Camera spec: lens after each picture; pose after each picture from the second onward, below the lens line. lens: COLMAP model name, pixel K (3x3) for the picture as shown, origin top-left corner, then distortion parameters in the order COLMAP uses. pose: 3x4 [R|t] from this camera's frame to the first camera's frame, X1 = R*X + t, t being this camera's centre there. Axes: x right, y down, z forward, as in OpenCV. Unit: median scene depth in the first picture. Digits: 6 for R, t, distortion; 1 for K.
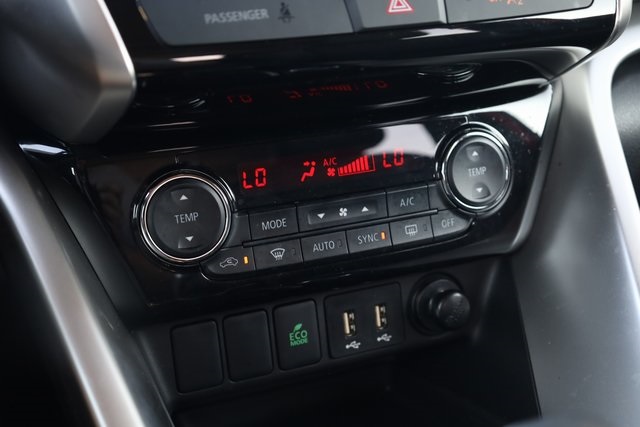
lens RADIAL K [[912.5, 0, 320.0], [0, 912.5, 213.5], [0, 0, 1]] dist [0.001201, -0.006211]
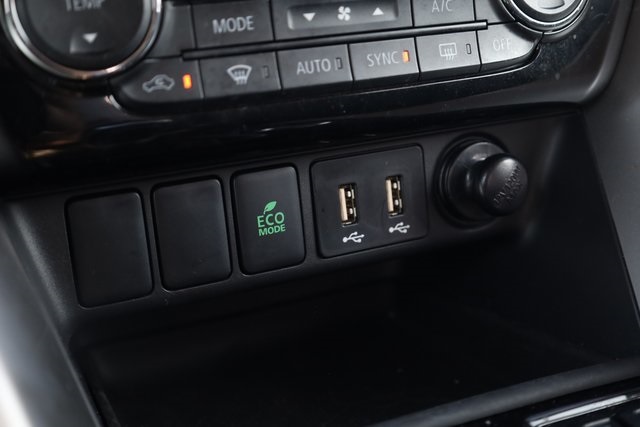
lens RADIAL K [[912.5, 0, 320.0], [0, 912.5, 213.5], [0, 0, 1]] dist [0.001201, -0.006211]
pose [[0.998527, -0.003300, 0.054156, -0.024894], [0.001755, 0.999591, 0.028543, 0.115101], [-0.054228, -0.028406, 0.998124, 0.368215]]
